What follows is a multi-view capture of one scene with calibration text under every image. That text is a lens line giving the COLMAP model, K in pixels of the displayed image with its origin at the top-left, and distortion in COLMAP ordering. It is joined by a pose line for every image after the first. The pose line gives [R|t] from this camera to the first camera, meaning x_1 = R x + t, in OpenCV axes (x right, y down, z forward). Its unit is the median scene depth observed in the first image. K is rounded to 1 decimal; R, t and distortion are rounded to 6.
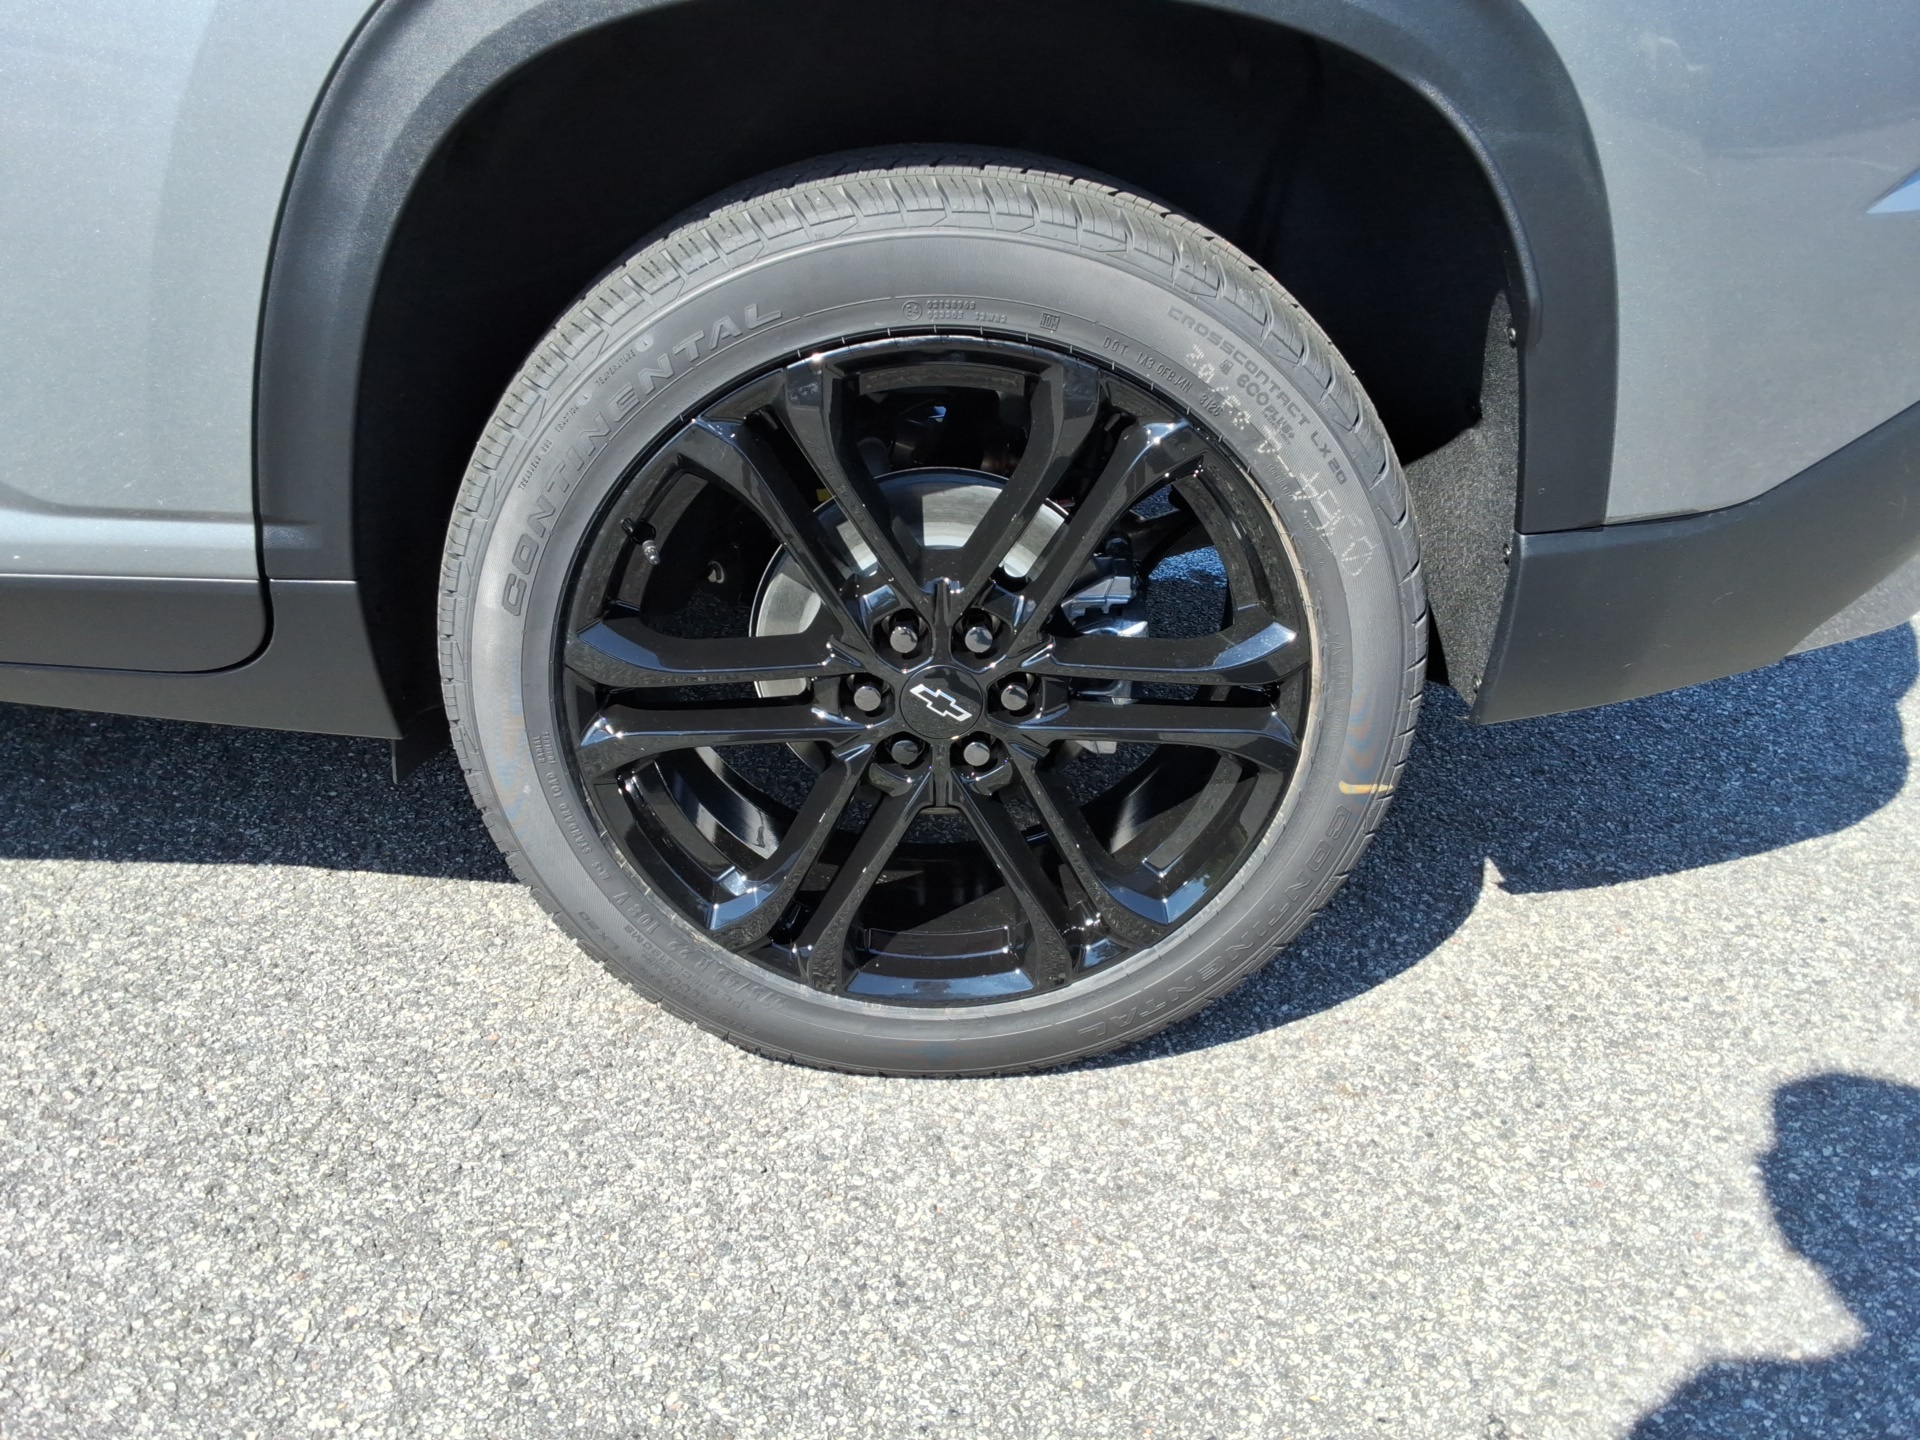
lens RADIAL K [[1526.8, 0, 967.9], [0, 1526.8, 722.7], [0, 0, 1]] dist [0.092064, -0.120771]
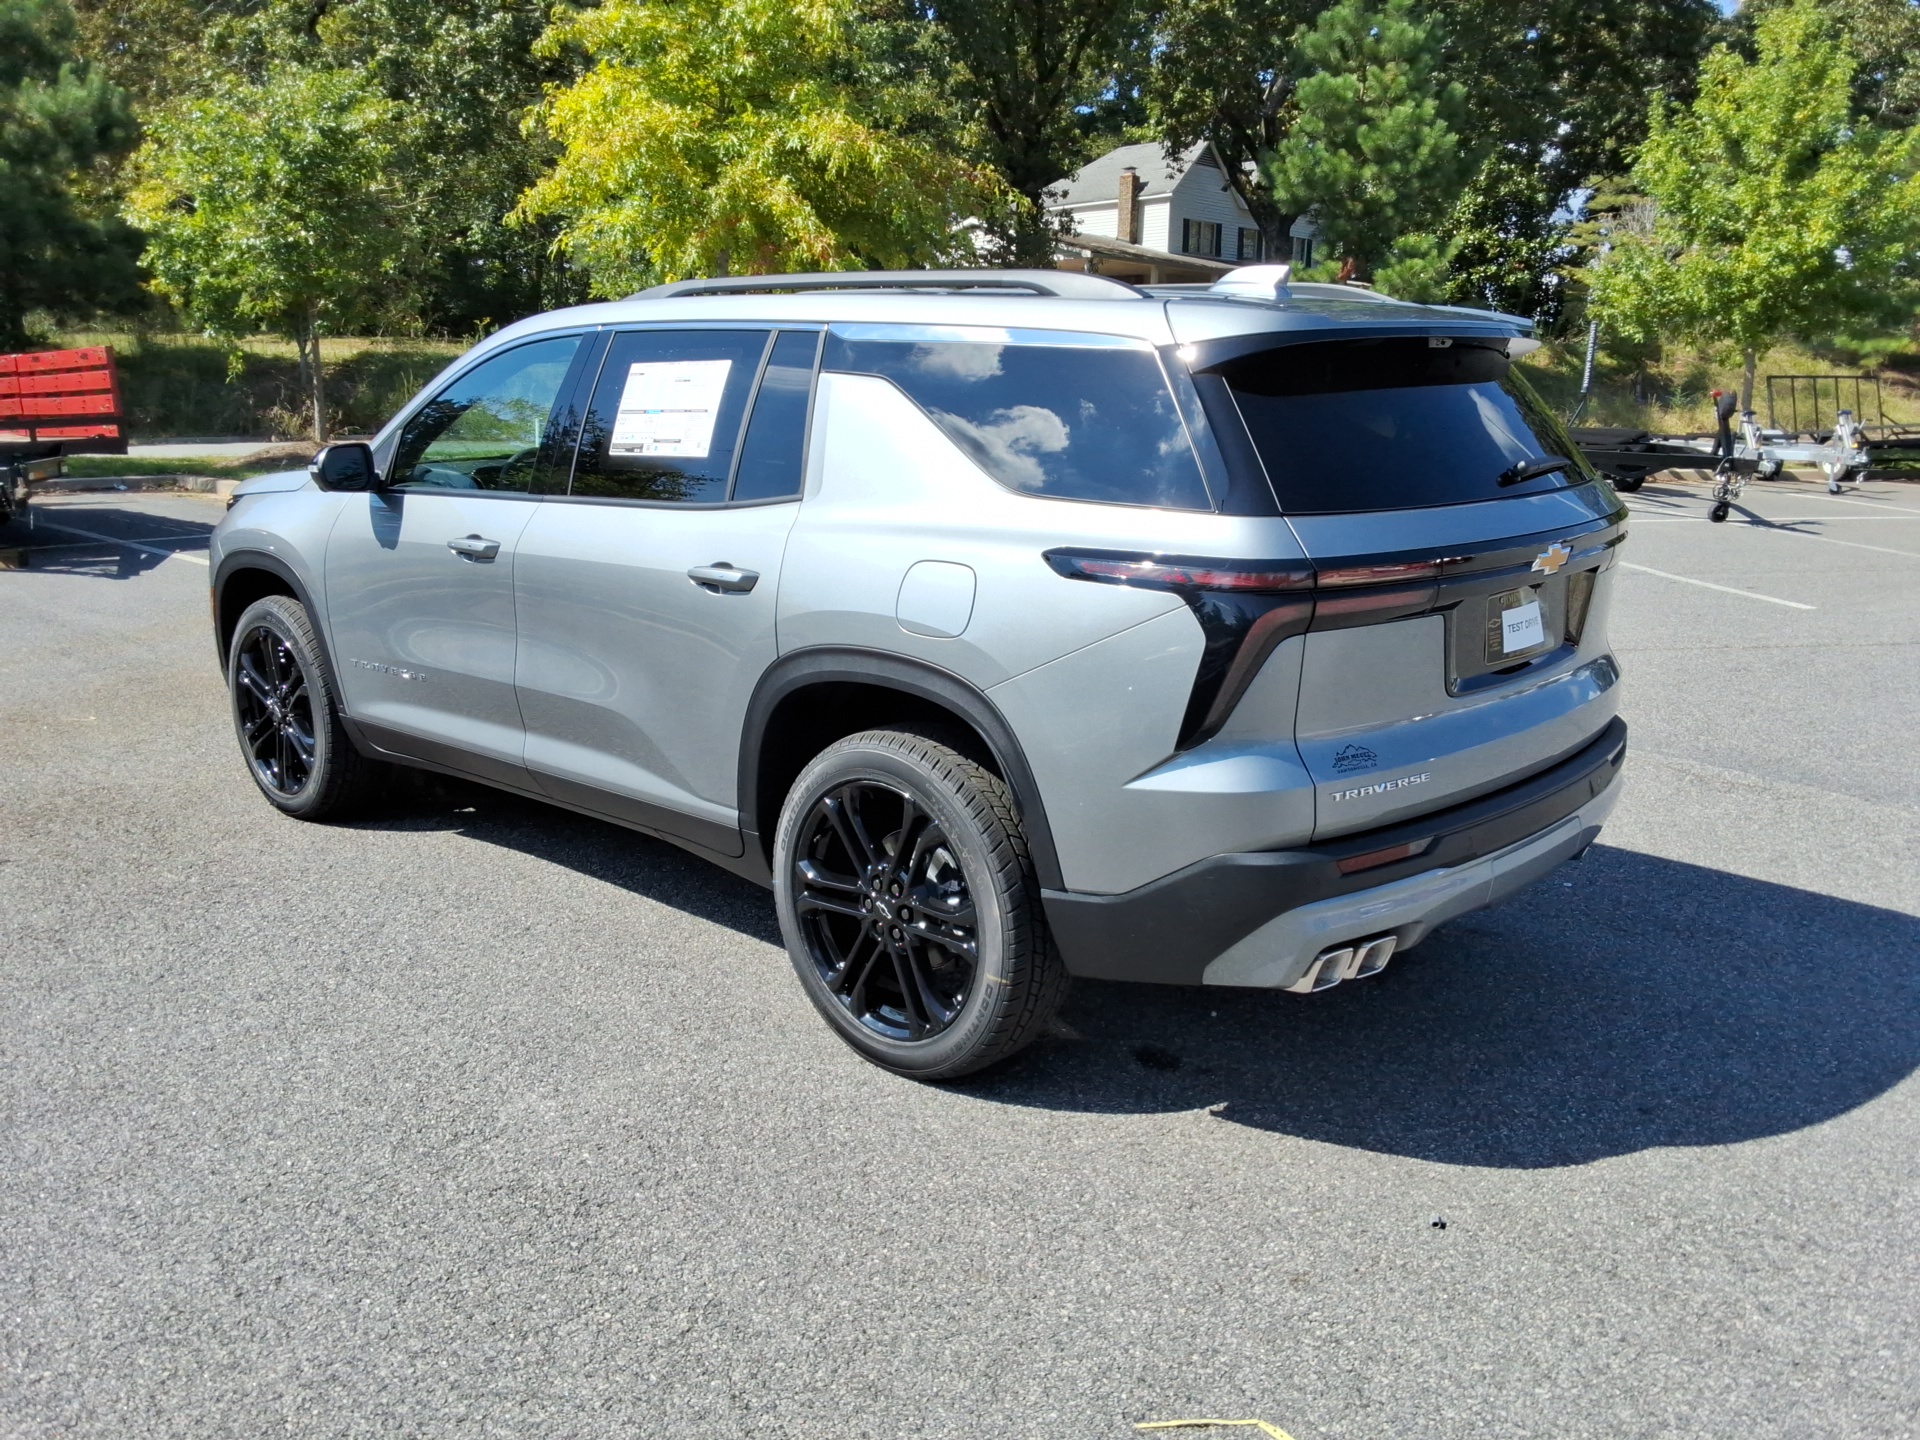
lens RADIAL K [[1526.8, 0, 967.9], [0, 1526.8, 722.7], [0, 0, 1]] dist [0.092064, -0.120771]
pose [[0.719465, 0.109564, -0.685833, 1.918553], [-0.297772, 0.940777, -0.162081, 0.070688], [0.627457, 0.320833, 0.709481, -0.977389]]
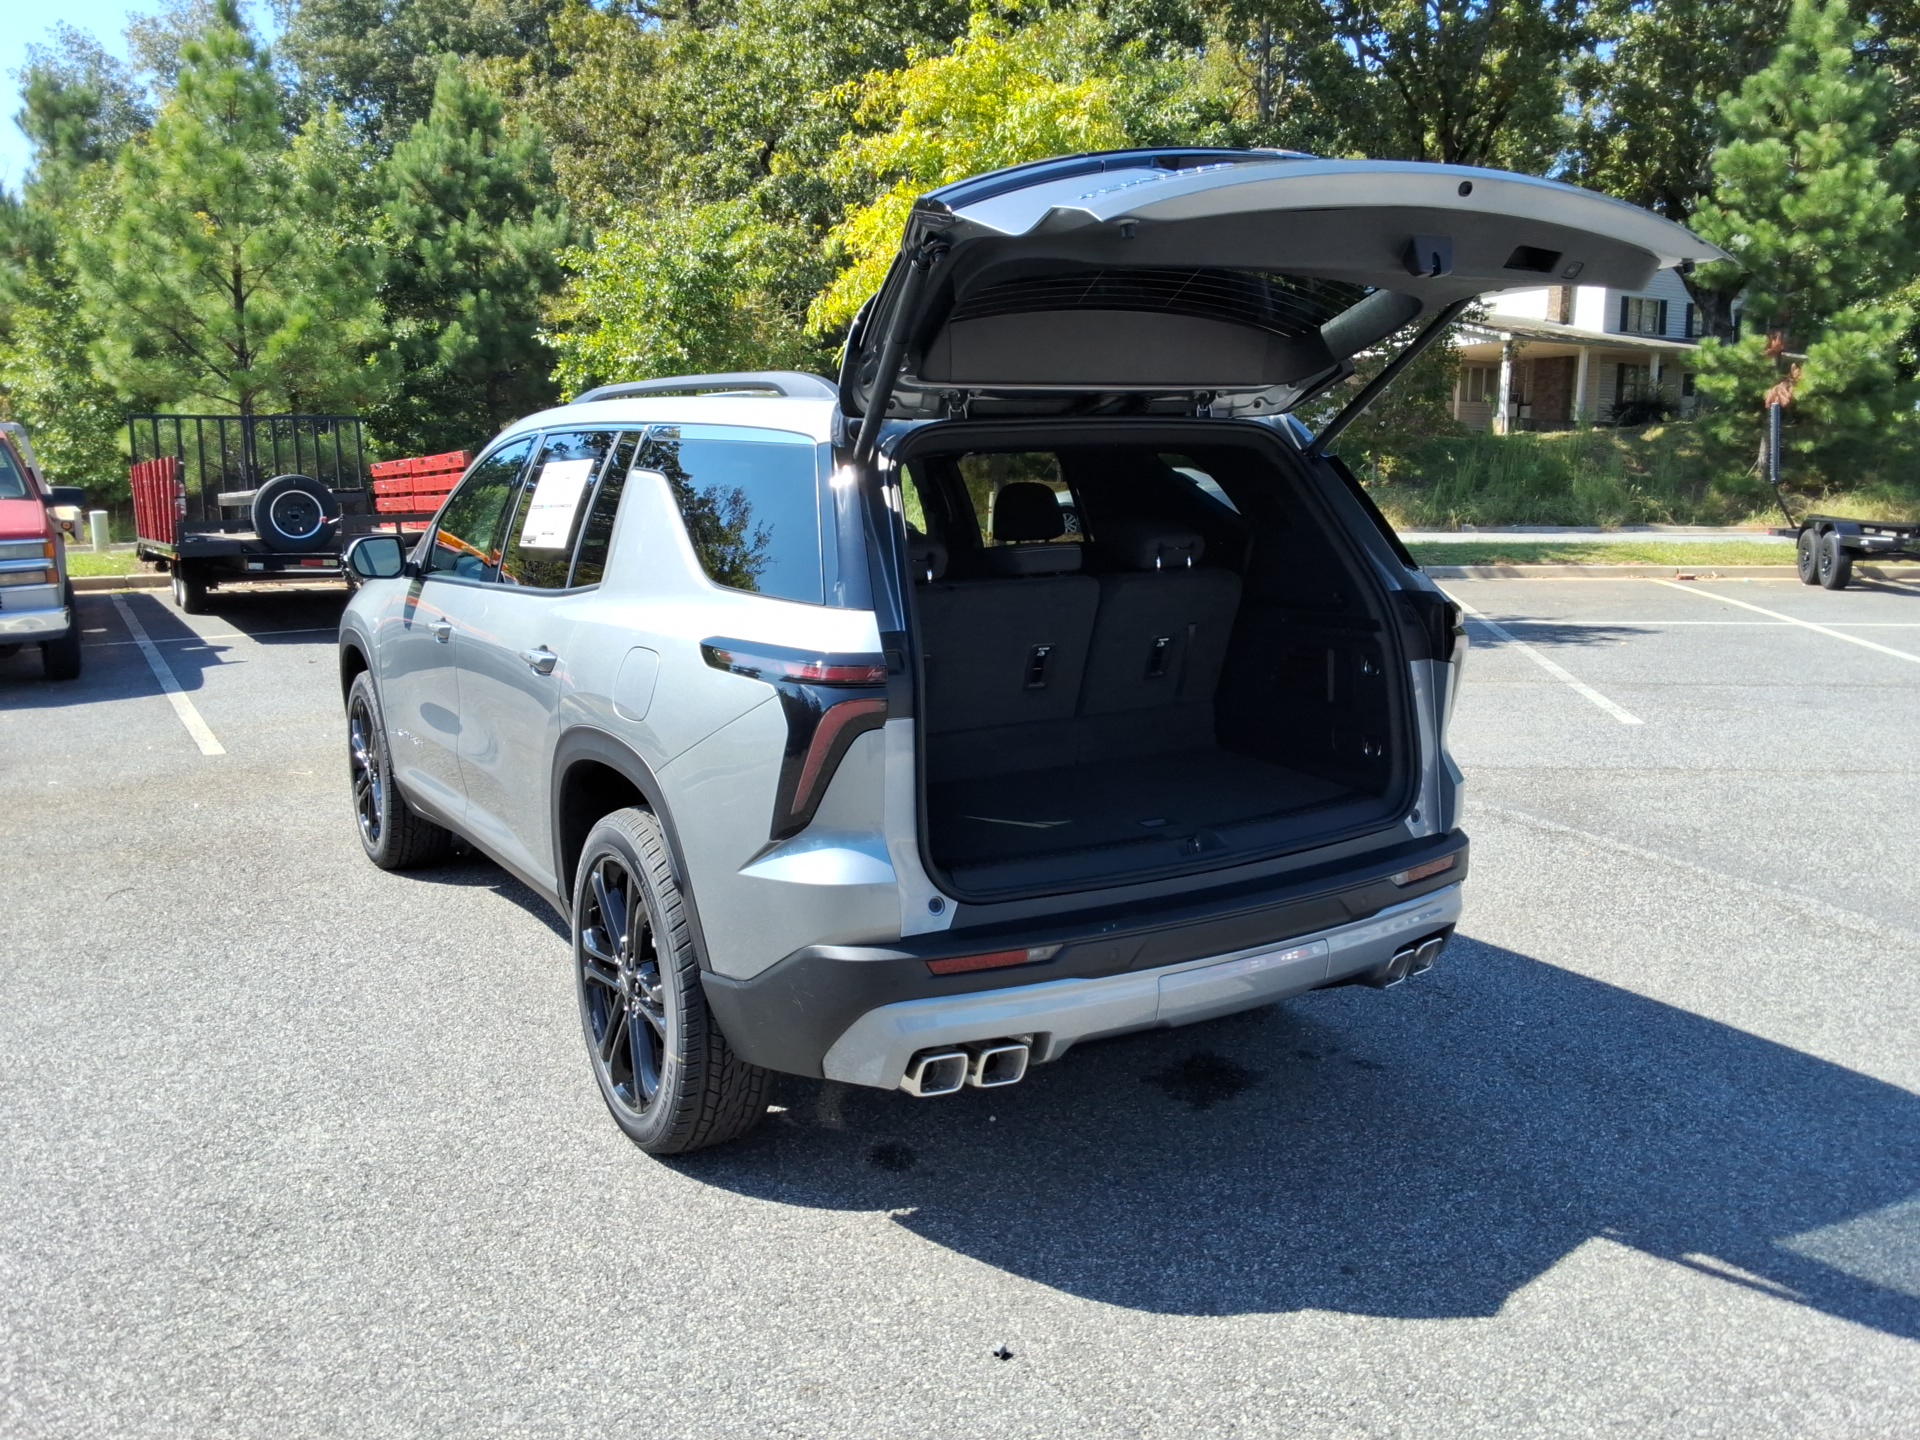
lens RADIAL K [[1524.7, 0, 972.0], [0, 1524.7, 714.9], [0, 0, 1]] dist [0.135526, -0.215492]
pose [[0.510561, 0.086401, -0.855489, 2.675879], [-0.374728, 0.917842, -0.130942, -0.325906], [0.773890, 0.387429, 0.500991, -0.161547]]
